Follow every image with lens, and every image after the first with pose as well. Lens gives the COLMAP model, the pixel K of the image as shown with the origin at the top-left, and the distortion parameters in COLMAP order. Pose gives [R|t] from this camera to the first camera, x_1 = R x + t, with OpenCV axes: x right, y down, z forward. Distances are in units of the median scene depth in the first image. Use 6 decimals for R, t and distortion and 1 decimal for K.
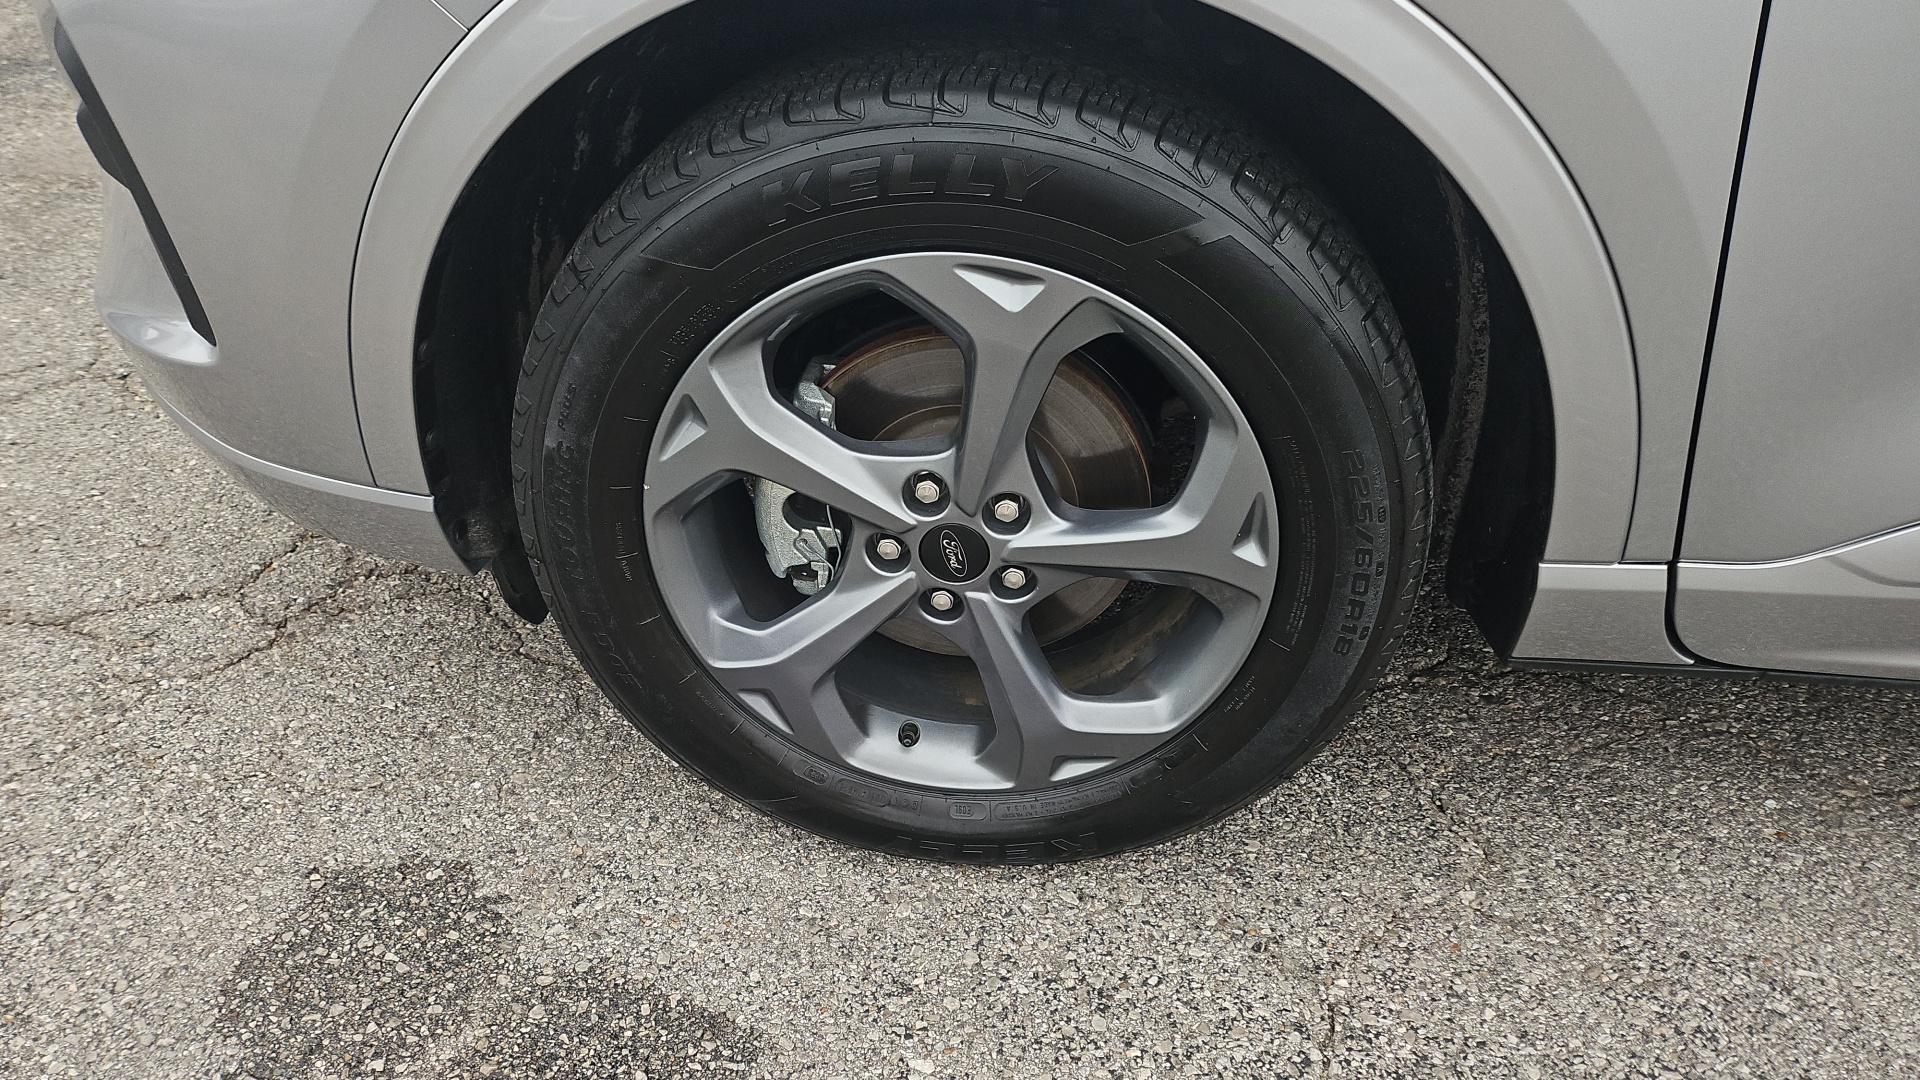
lens RADIAL K [[1344.5, 0, 920.4], [0, 1344.5, 561.7], [0, 0, 1]] dist [0.069497, -0.072751]
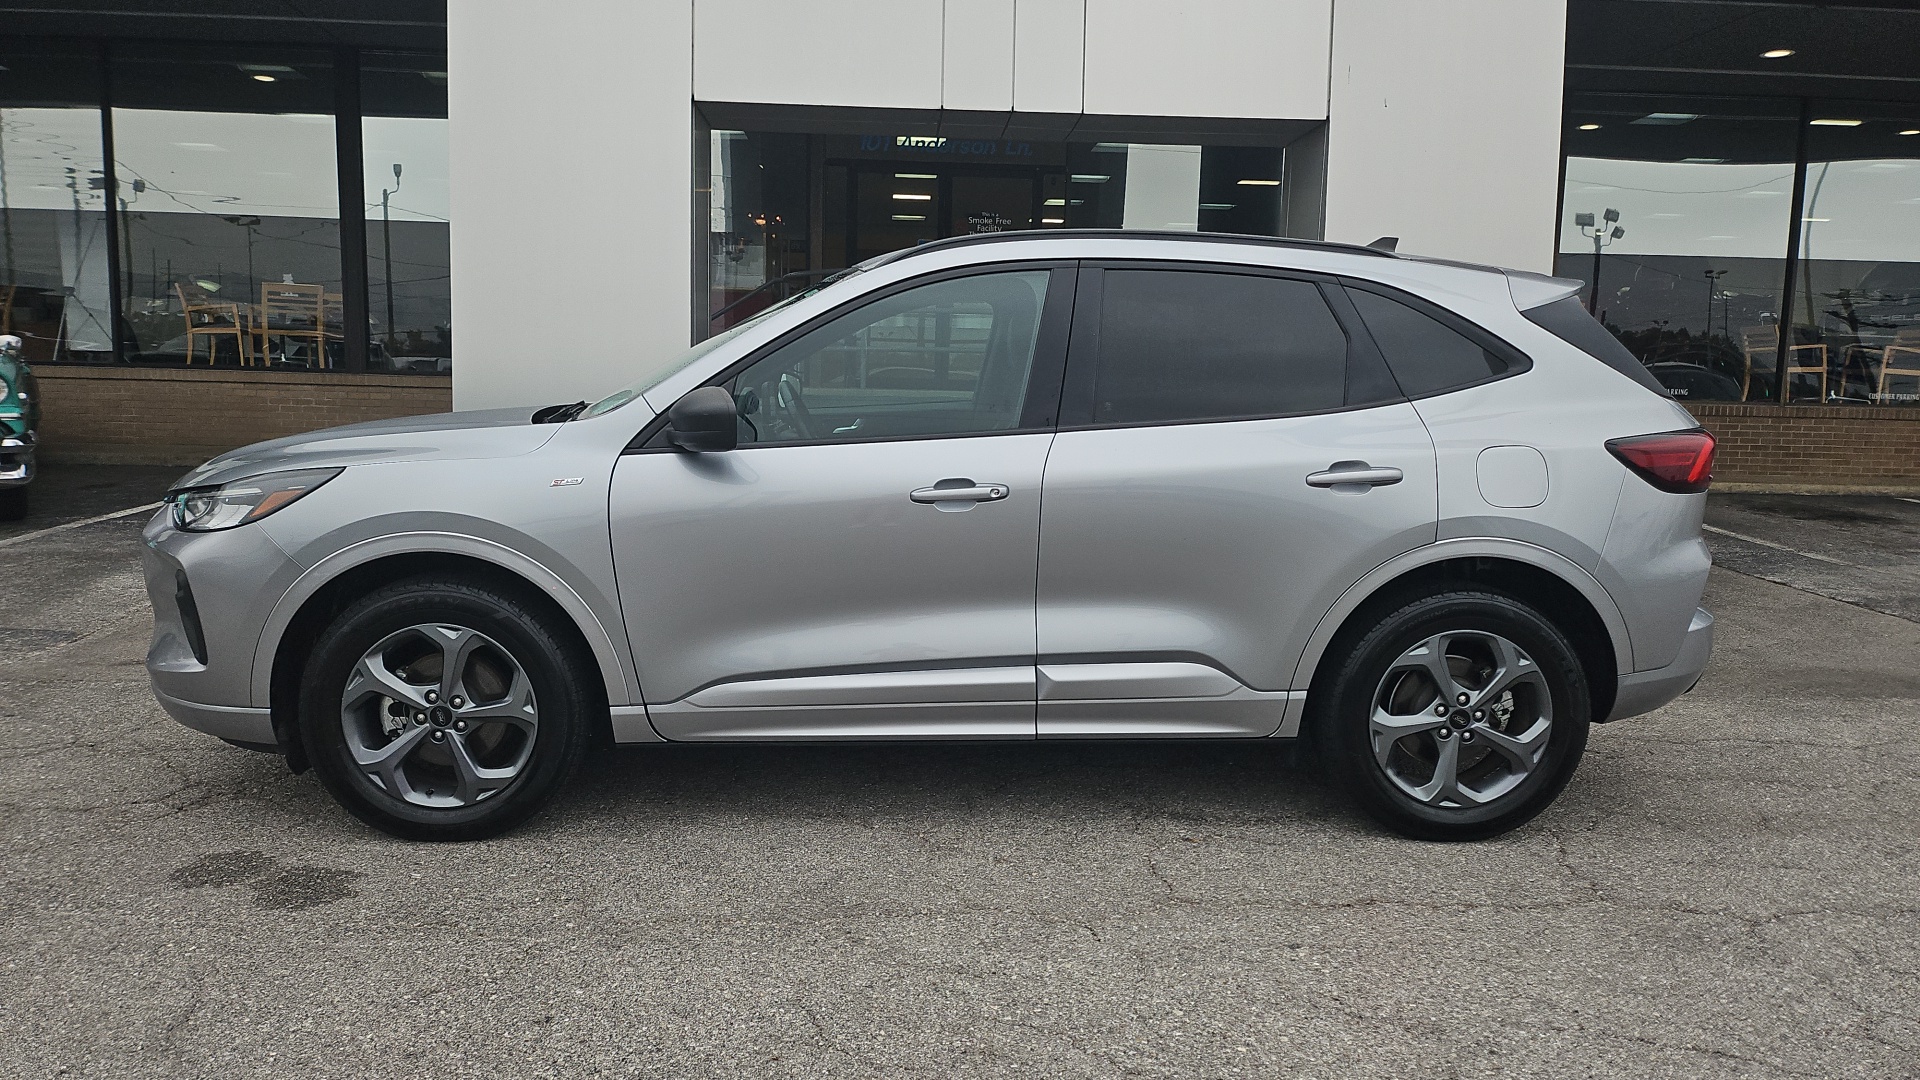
lens RADIAL K [[1344.5, 0, 958.5], [0, 1344.5, 545.5], [0, 0, 1]] dist [0.069497, -0.072751]
pose [[0.983490, -0.000498, 0.180961, 0.669103], [0.079033, 0.900768, -0.427049, 1.134494], [-0.162791, 0.434301, 0.885936, -2.334034]]
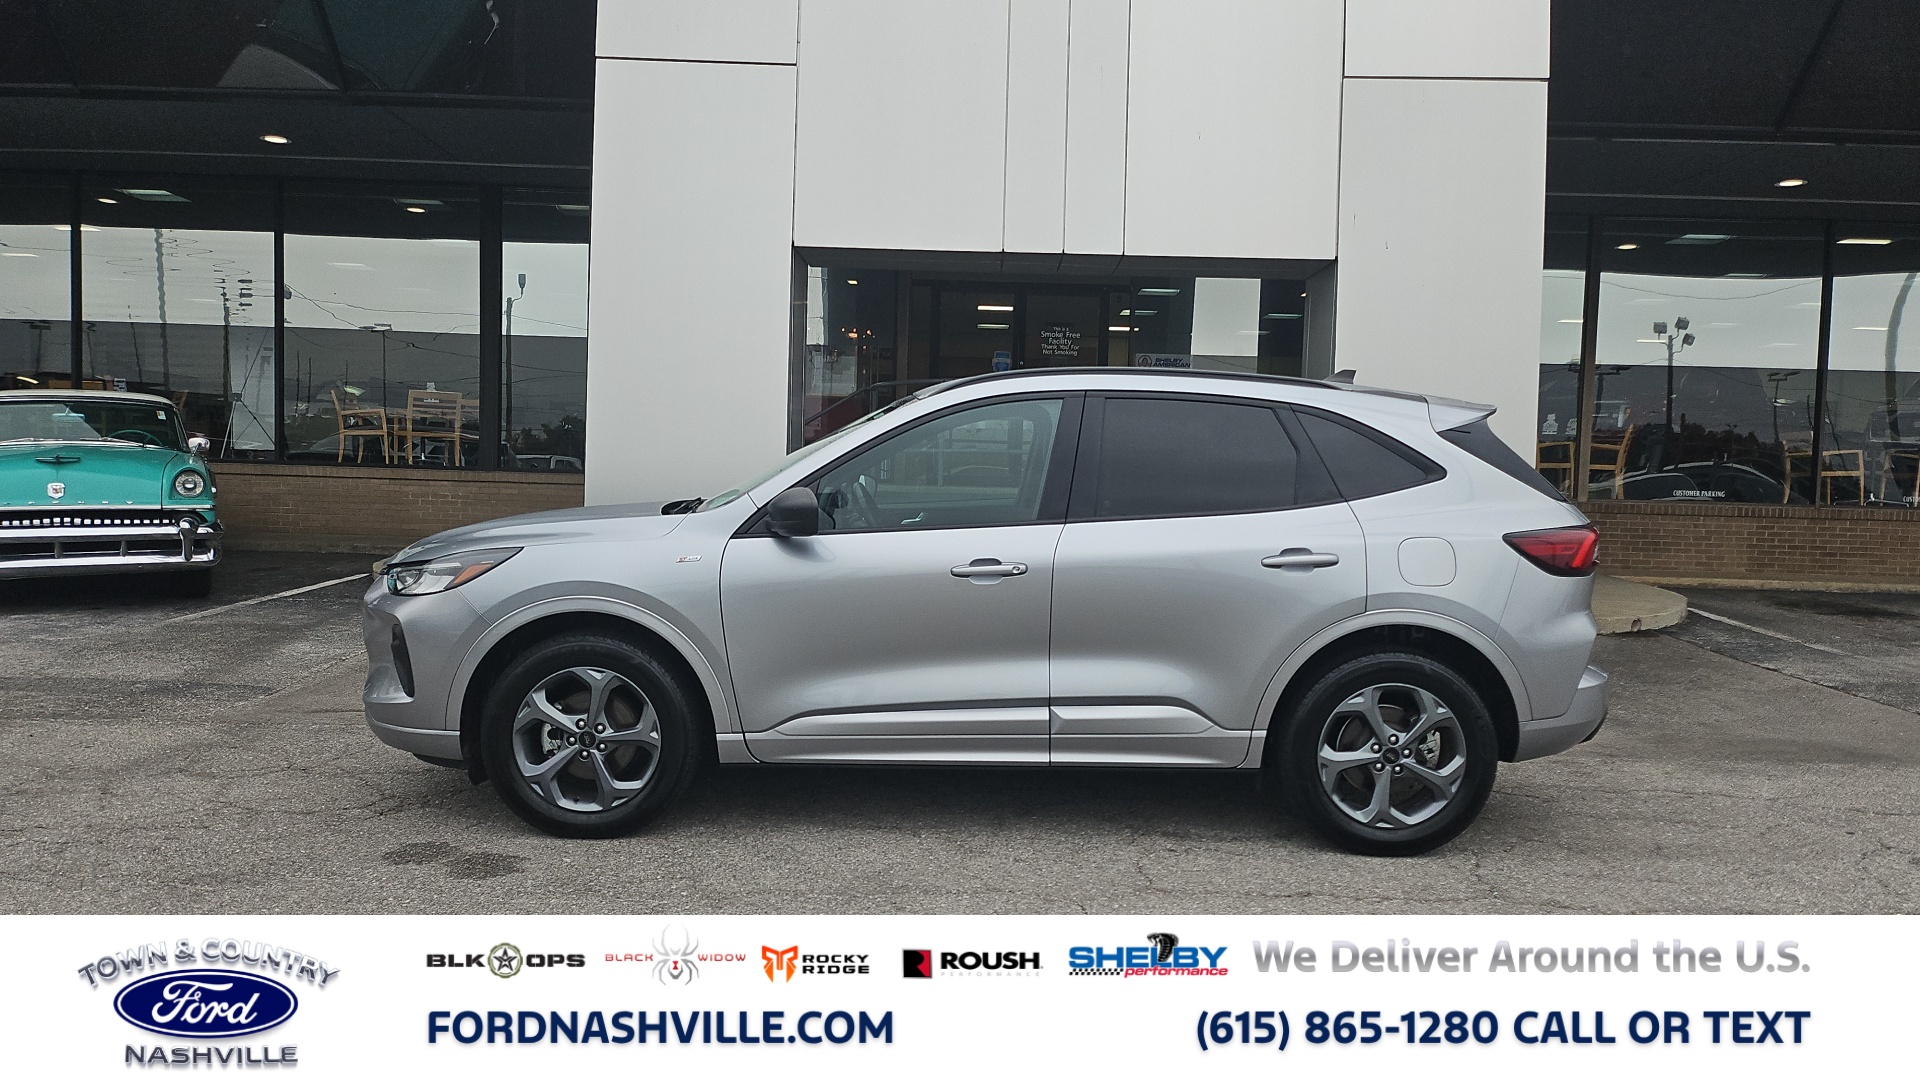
lens RADIAL K [[1344.5, 0, 992.6], [0, 1344.5, 539.7], [0, 0, 1]] dist [0.069497, -0.072751]
pose [[0.990331, 0.020326, 0.137230, 0.693715], [0.050985, 0.866649, -0.496306, 1.636763], [-0.129018, 0.498504, 0.857233, -3.158201]]
